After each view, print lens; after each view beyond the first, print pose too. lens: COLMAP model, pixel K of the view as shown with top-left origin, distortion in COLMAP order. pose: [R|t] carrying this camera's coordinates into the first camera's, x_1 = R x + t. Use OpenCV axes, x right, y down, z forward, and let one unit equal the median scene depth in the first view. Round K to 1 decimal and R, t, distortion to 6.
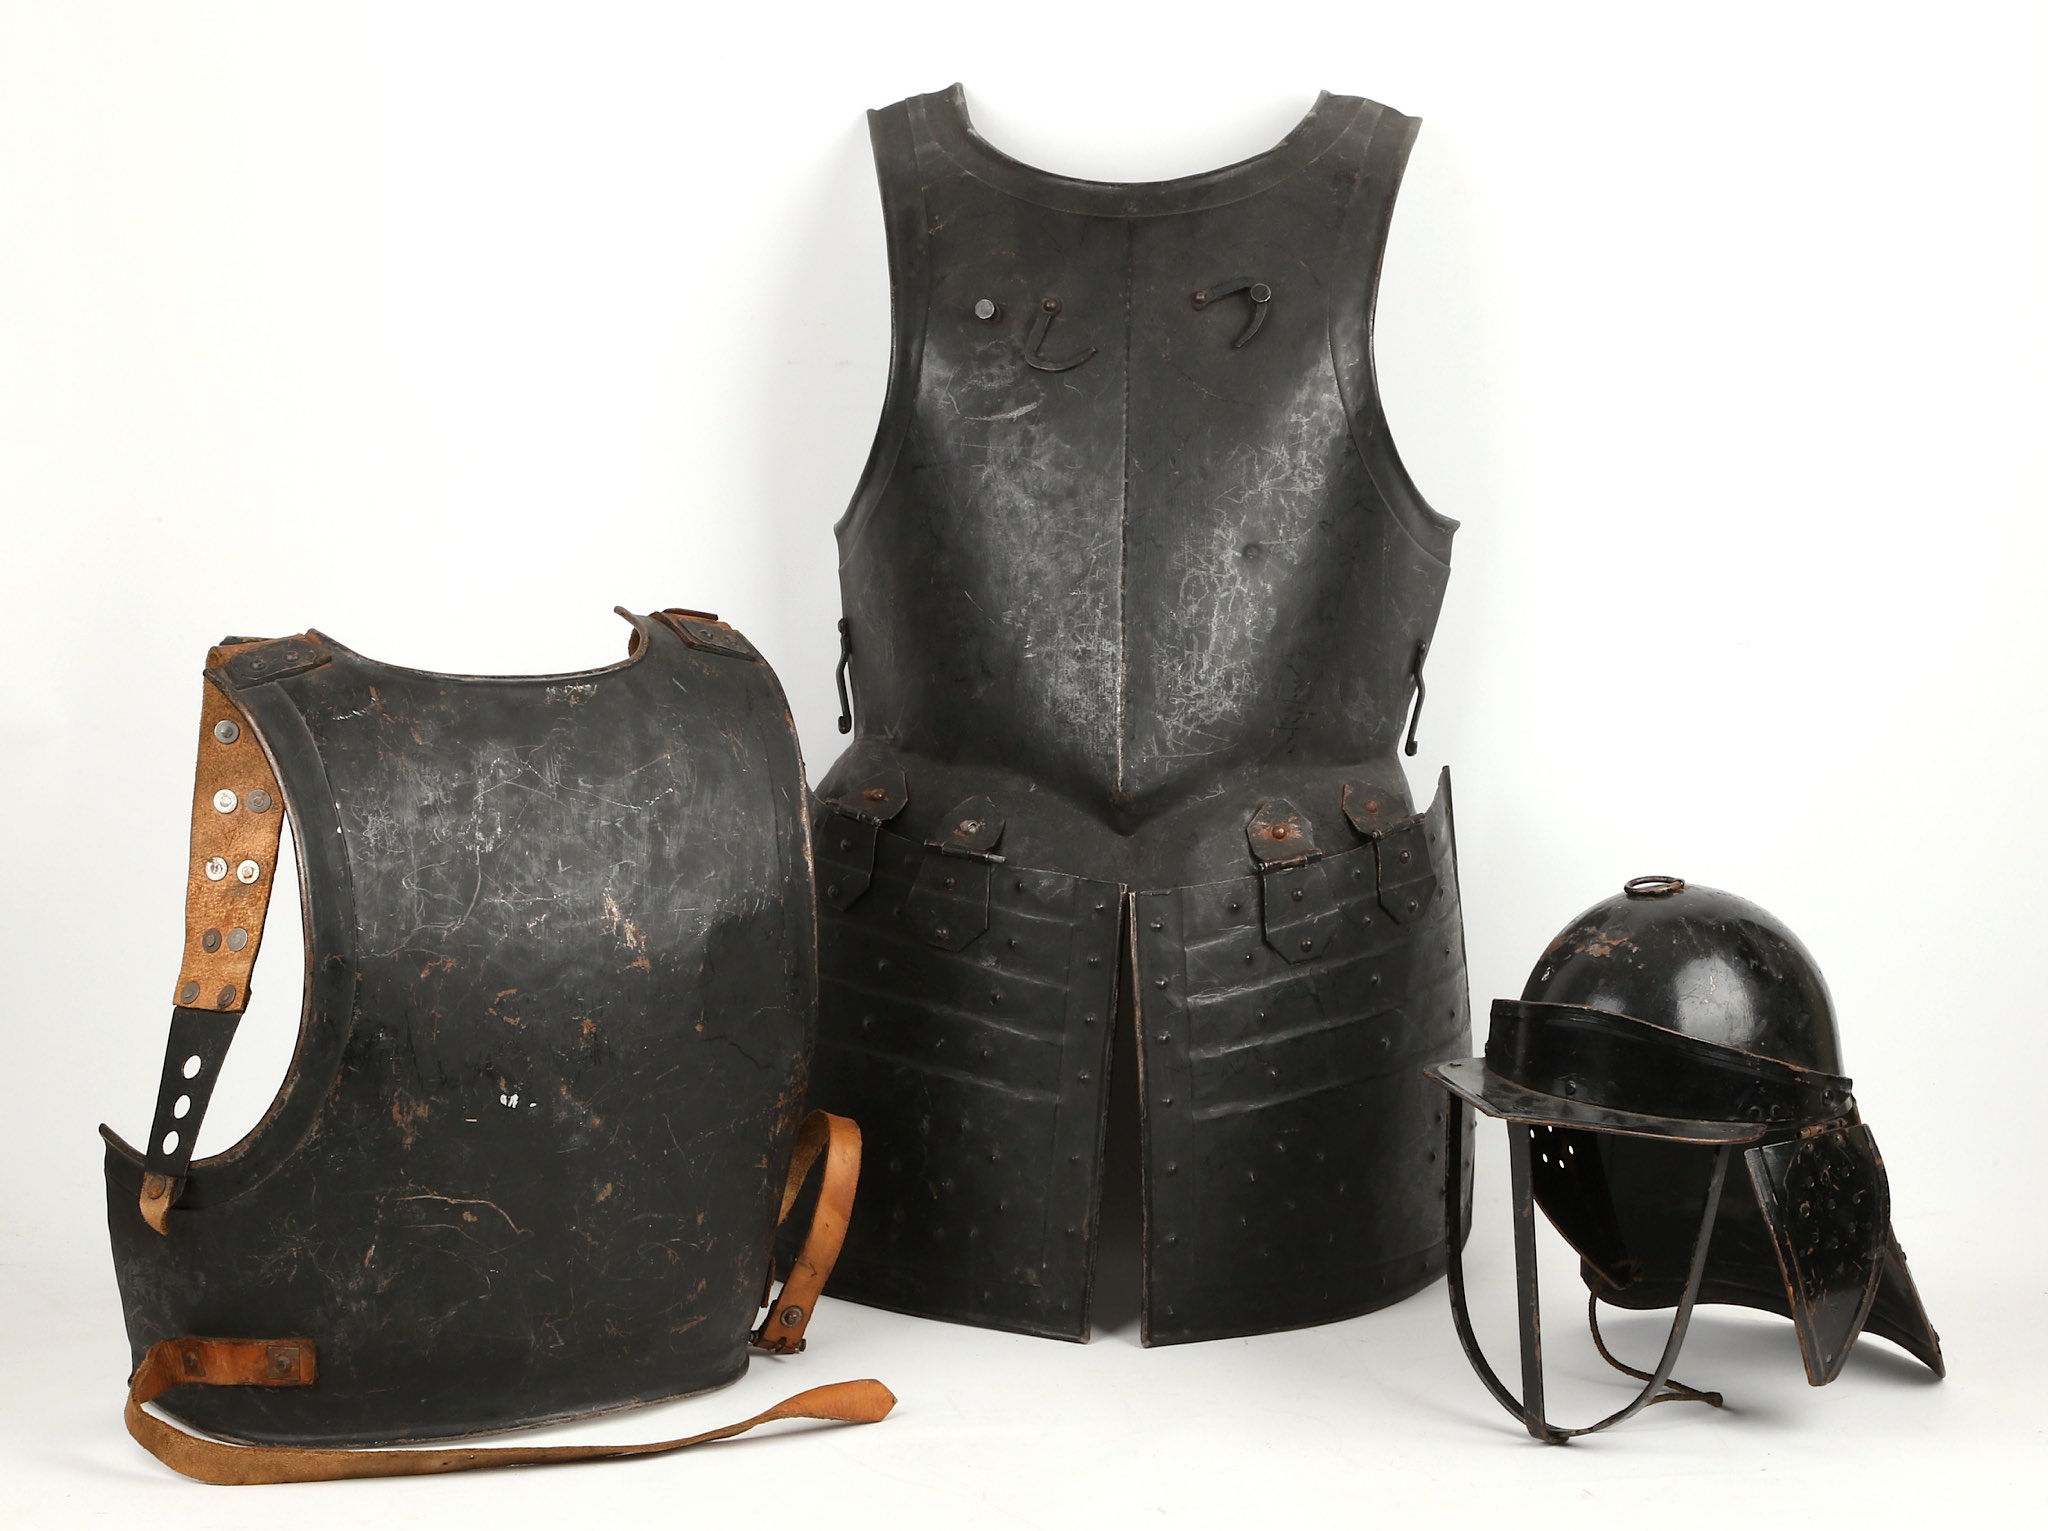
lens RADIAL K [[4354.2, 0, 1025.0], [0, 4354.2, 762.5], [0, 0, 1]] dist [0.037571, 0.000000]
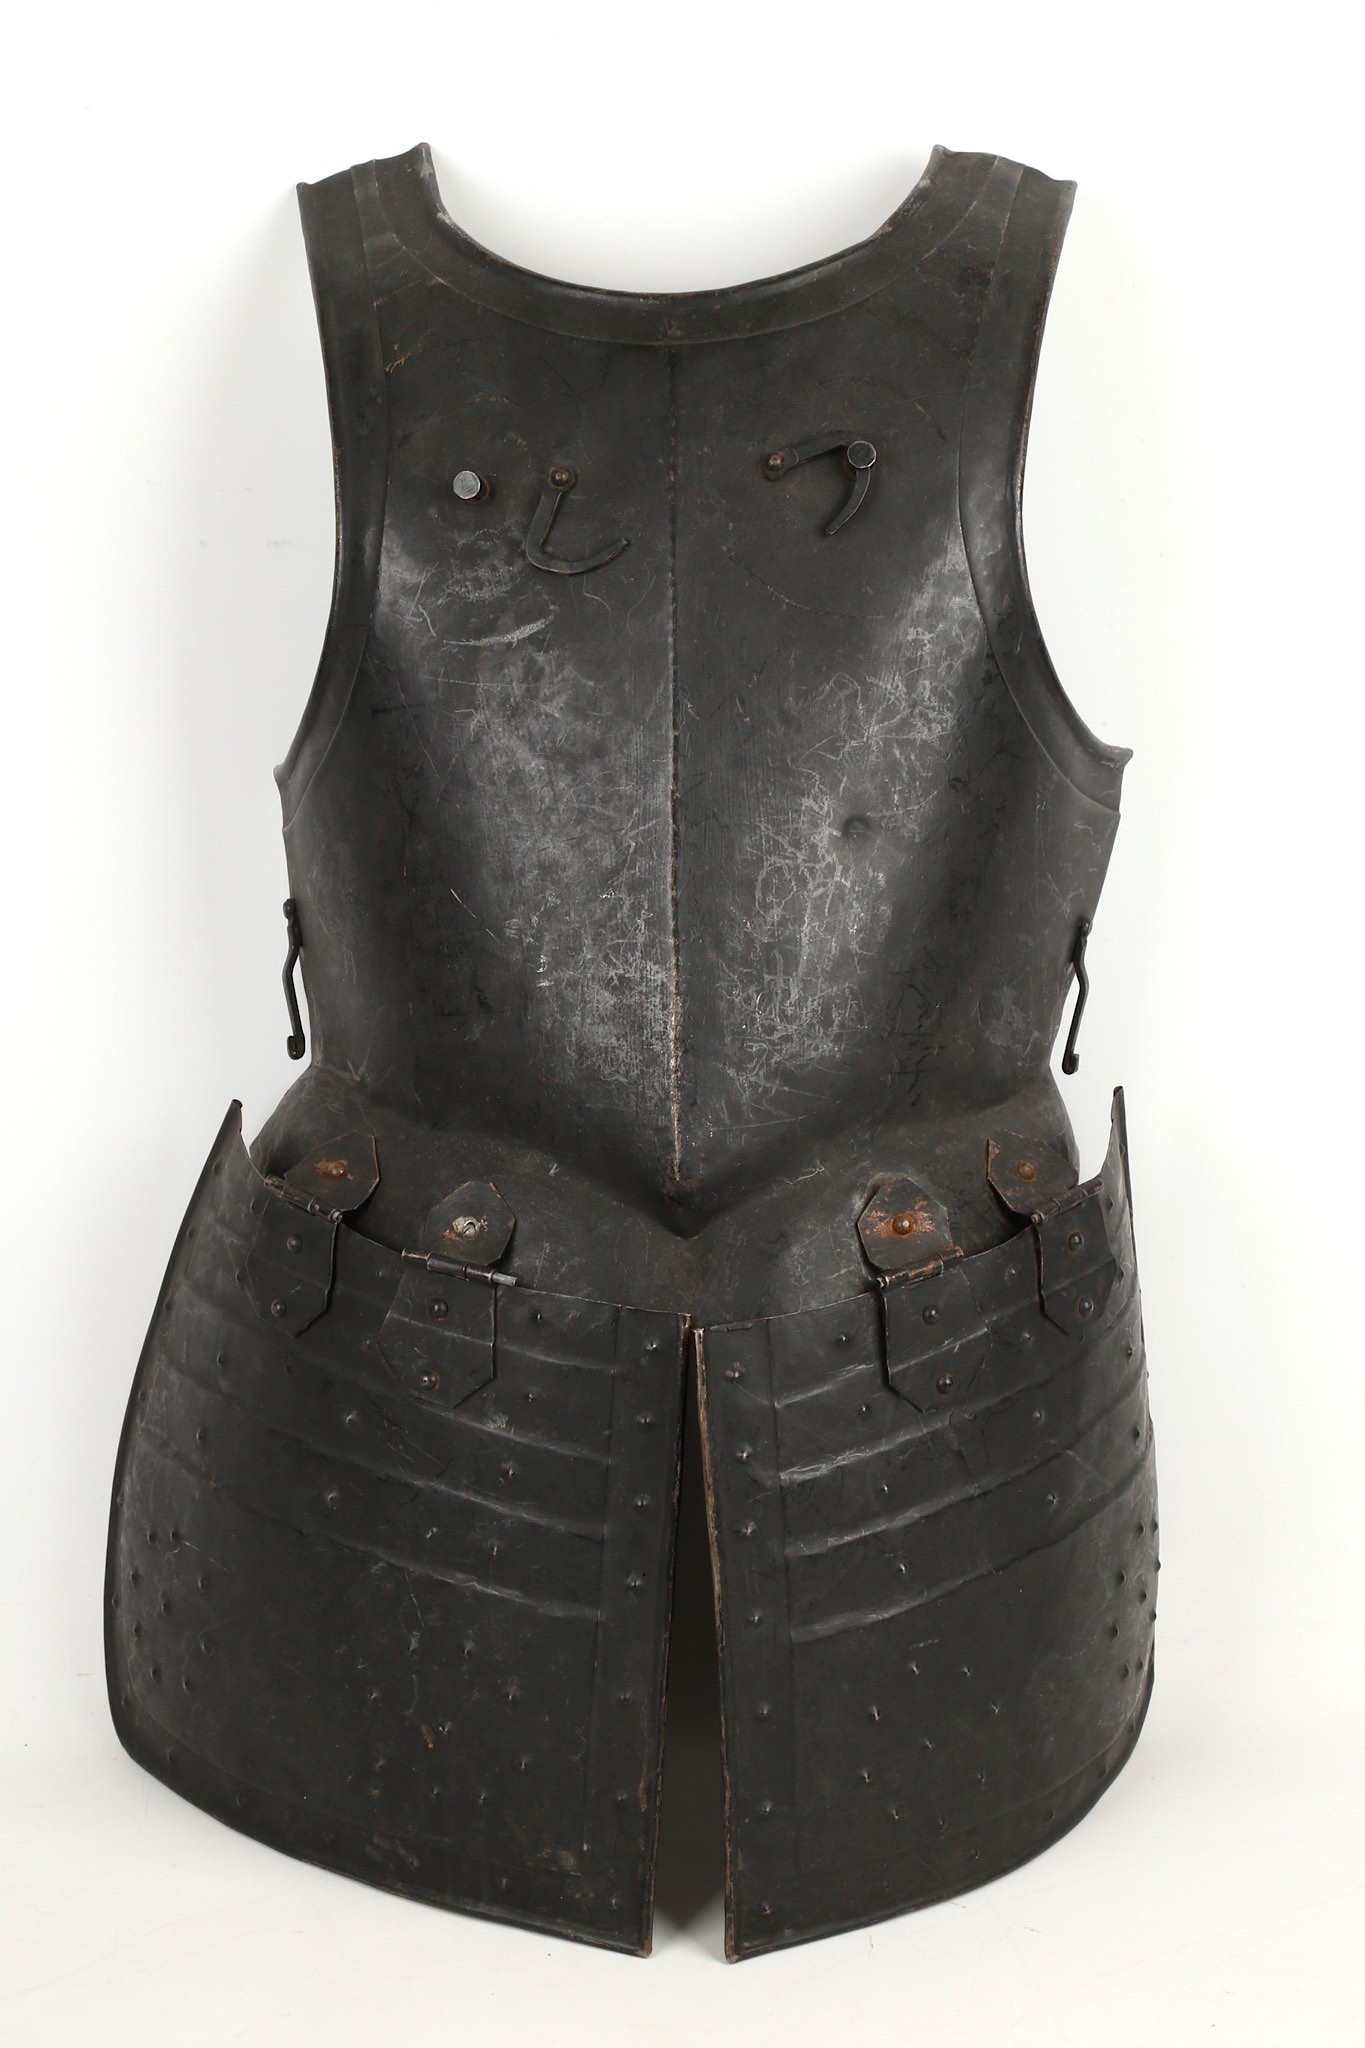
lens RADIAL K [[3903.8, 0, 684.6], [0, 3903.8, 1030.8], [0, 0, 1]] dist [0.272434, 0.000000]
pose [[0.999285, -0.025205, 0.028182, 0.005730], [0.022853, 0.996464, 0.080850, -0.067183], [-0.030120, -0.080149, 0.996328, 0.365933]]
